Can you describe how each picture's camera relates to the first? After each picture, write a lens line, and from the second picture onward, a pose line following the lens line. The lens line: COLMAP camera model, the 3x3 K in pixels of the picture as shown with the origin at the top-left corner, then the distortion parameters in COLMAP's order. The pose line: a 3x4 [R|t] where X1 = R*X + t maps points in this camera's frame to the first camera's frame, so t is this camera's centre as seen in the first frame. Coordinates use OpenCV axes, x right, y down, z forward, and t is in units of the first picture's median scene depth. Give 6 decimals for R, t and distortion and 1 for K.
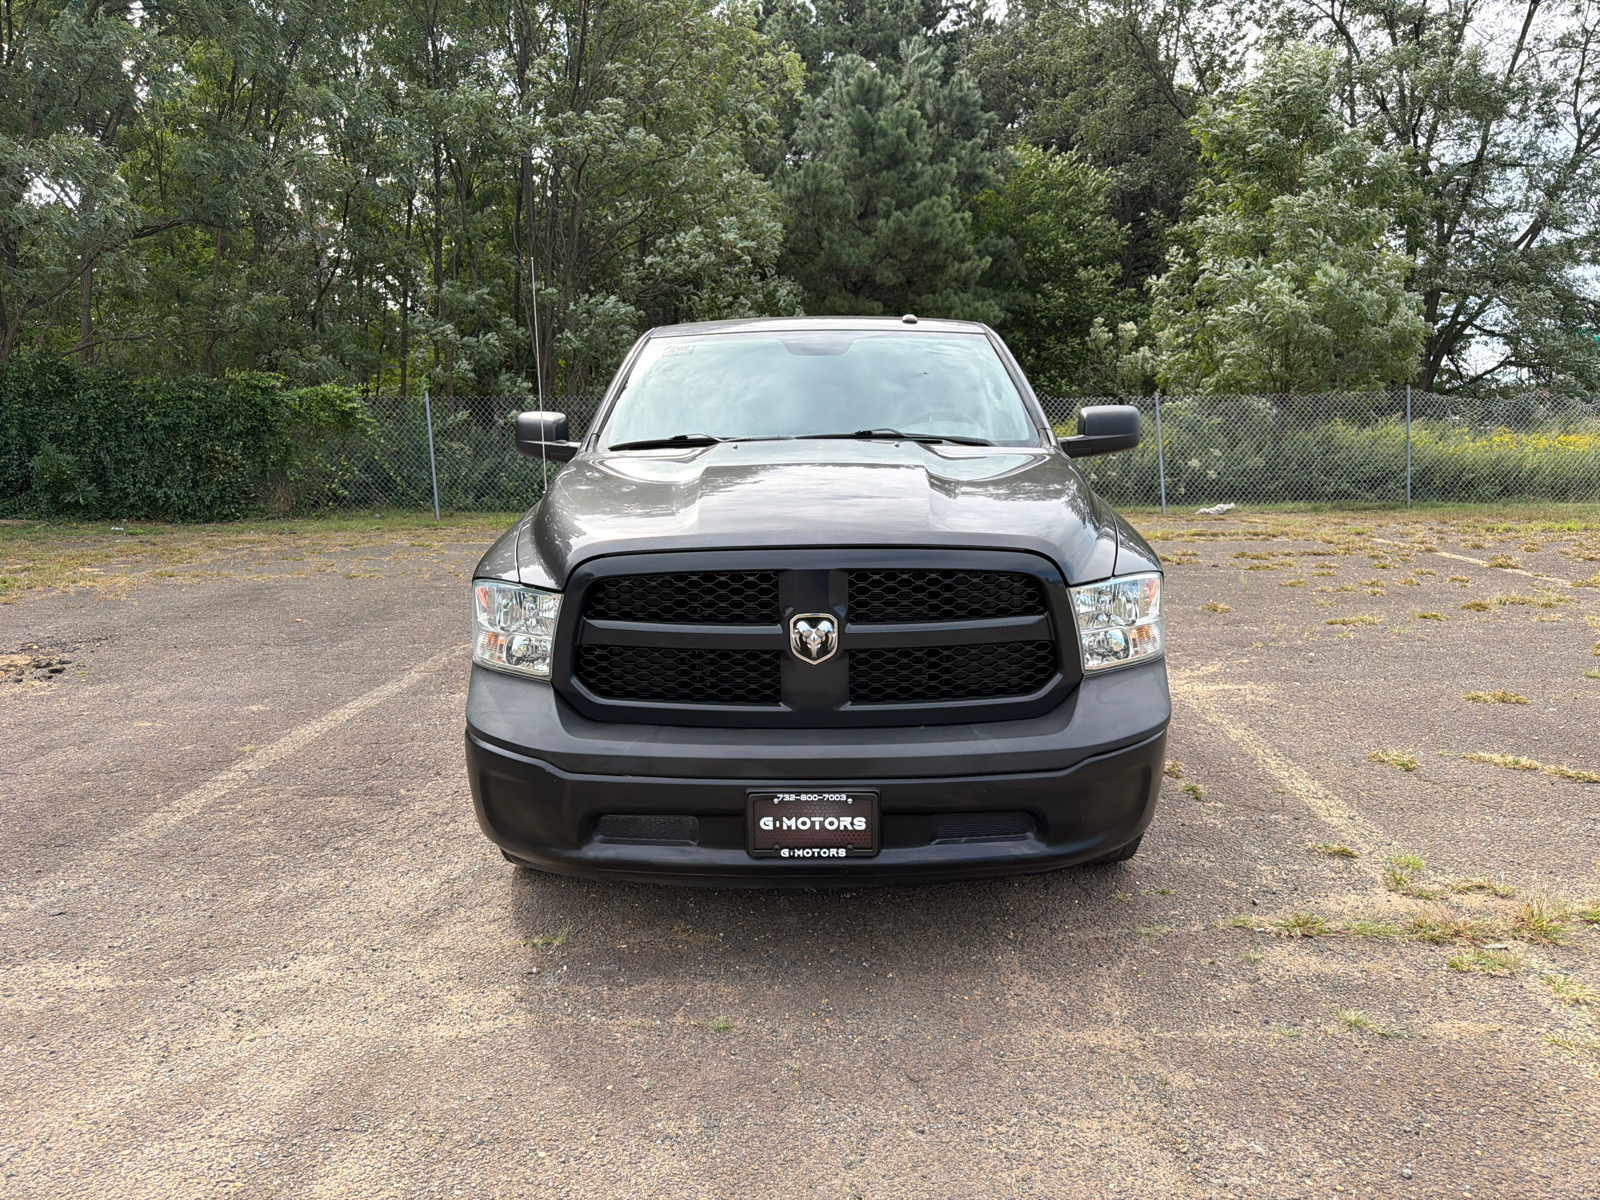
lens RADIAL K [[1130.9, 0, 802.5], [0, 1130.9, 594.8], [0, 0, 1]] dist [0.035750, -0.045896]
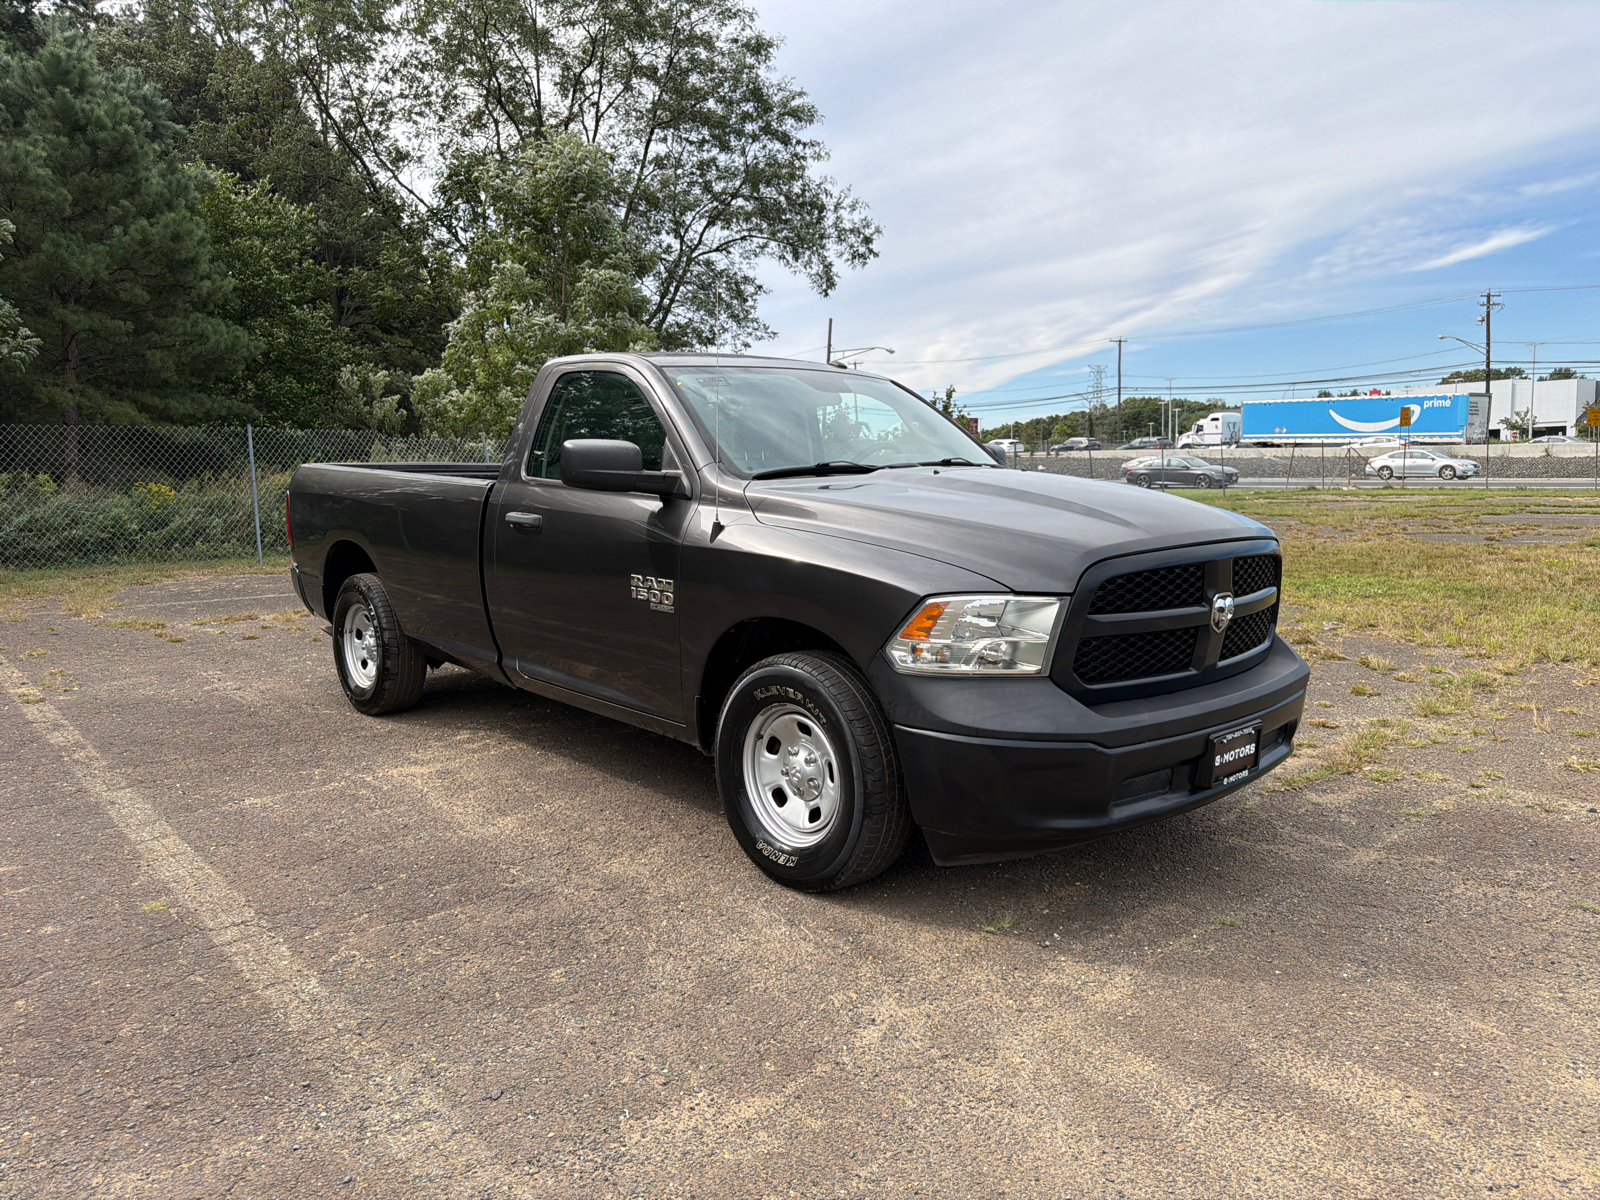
lens RADIAL K [[1130.9, 0, 791.2], [0, 1130.9, 609.8], [0, 0, 1]] dist [0.035750, -0.045896]
pose [[0.725646, -0.082295, 0.683129, -1.189475], [0.101818, 0.994734, 0.011679, -0.028562], [-0.680493, 0.061081, 0.730204, 0.366234]]
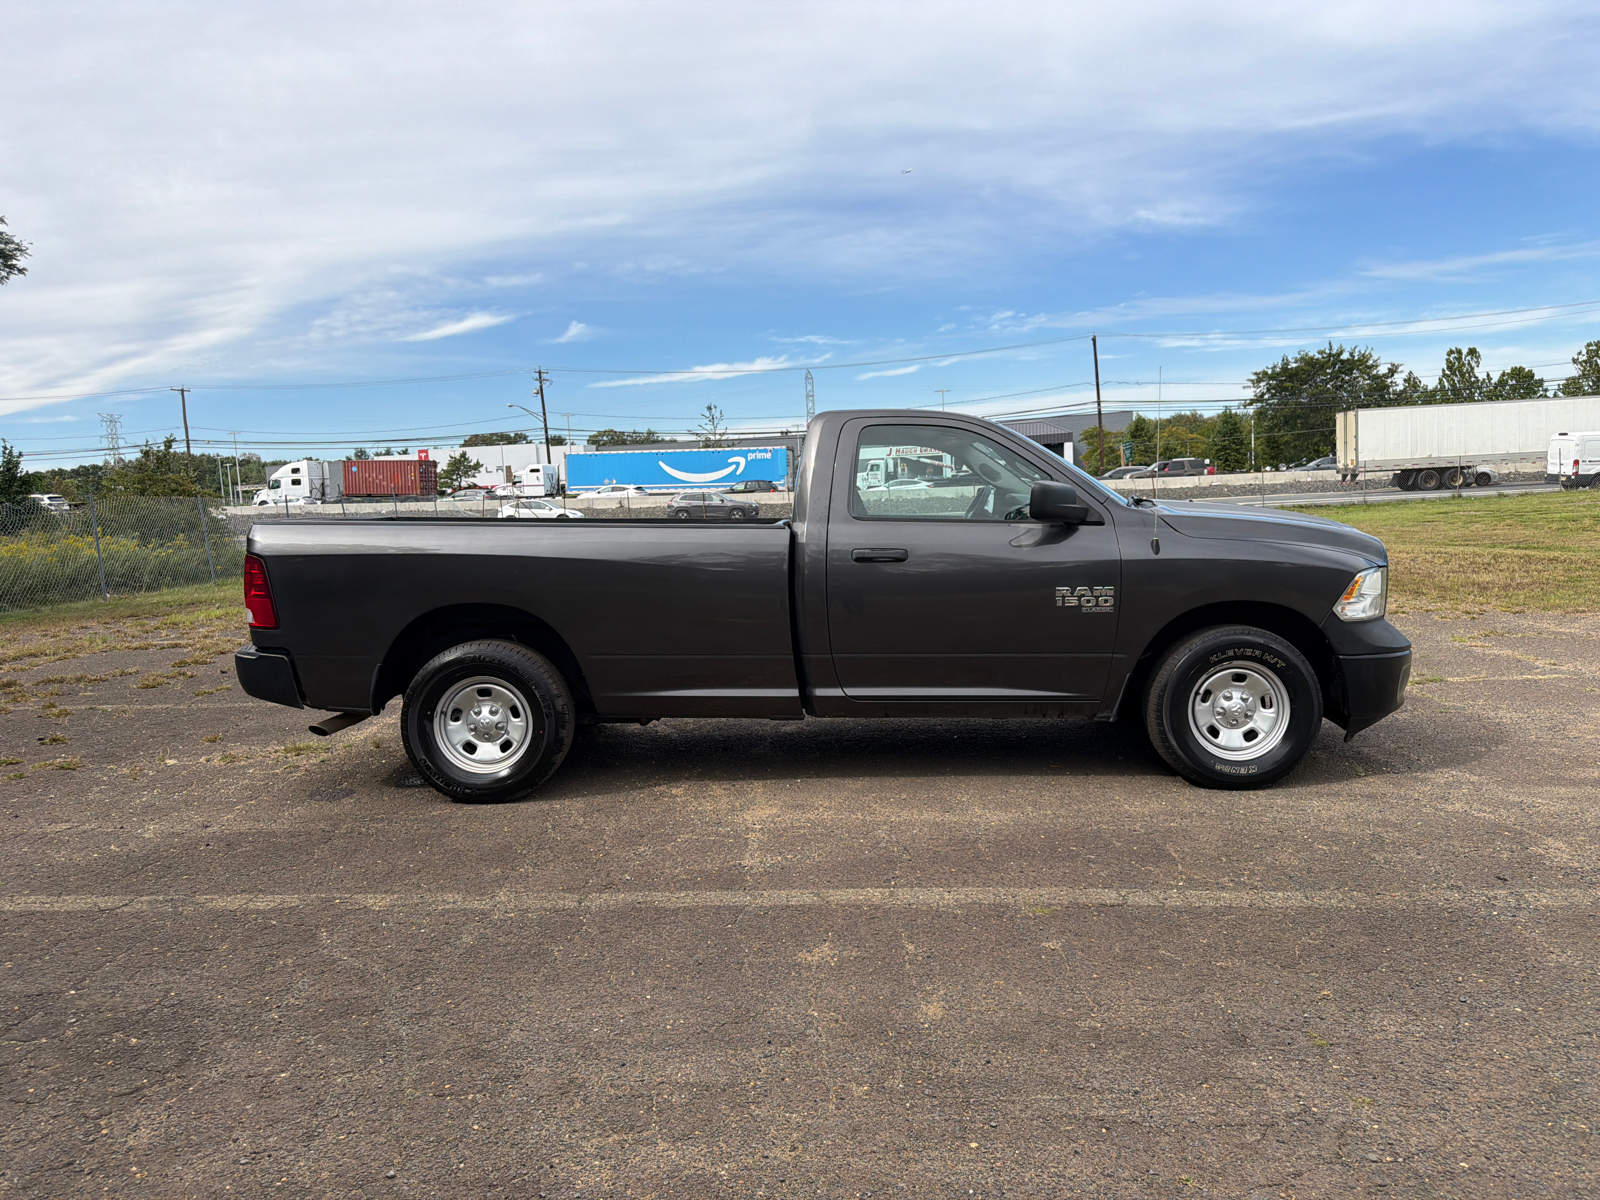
lens RADIAL K [[1130.9, 0, 805.9], [0, 1130.9, 598.6], [0, 0, 1]] dist [0.035750, -0.045896]
pose [[-0.006140, -0.074444, 0.997206, -2.139901], [0.178140, 0.981193, 0.074345, -0.266941], [-0.983986, 0.178099, 0.007237, 1.969903]]
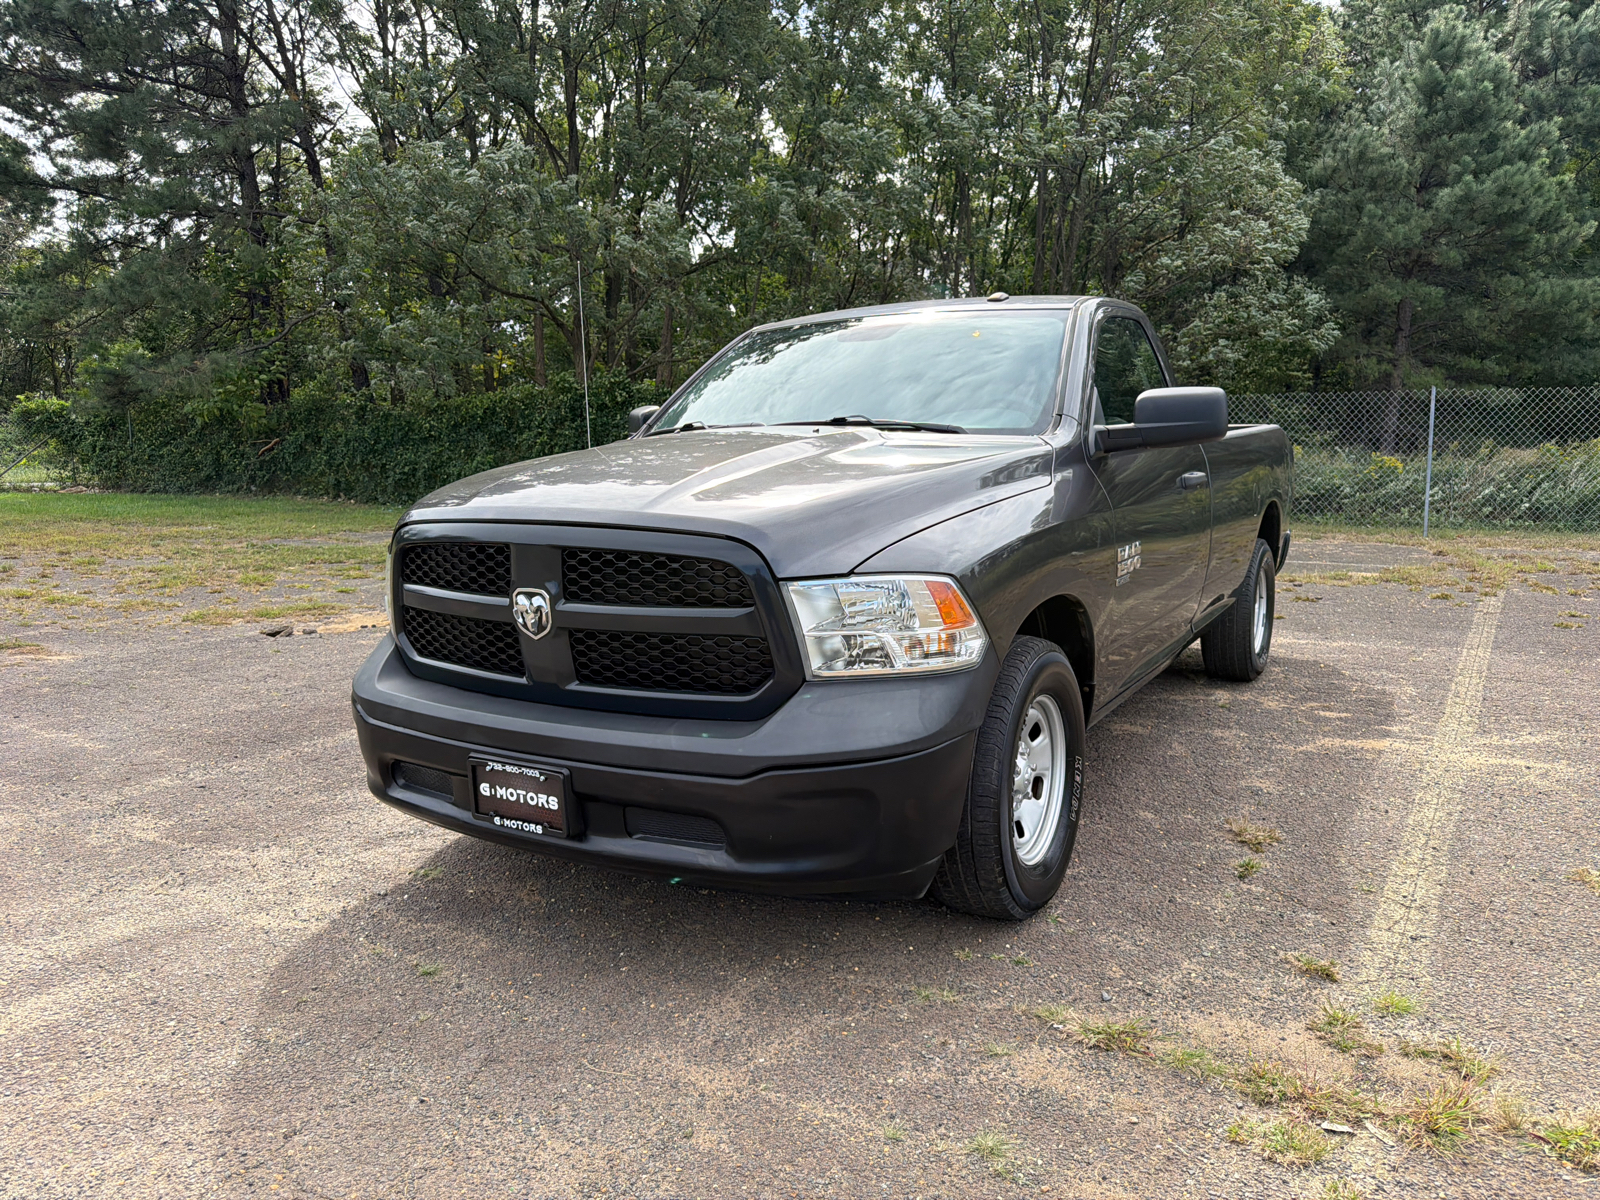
lens RADIAL K [[1130.9, 0, 803.7], [0, 1130.9, 605.9], [0, 0, 1]] dist [0.035750, -0.045896]
pose [[0.869768, 0.073406, -0.487970, 0.684222], [-0.074290, 0.997082, 0.017575, -0.003494], [0.487836, 0.020965, 0.872684, 0.226435]]
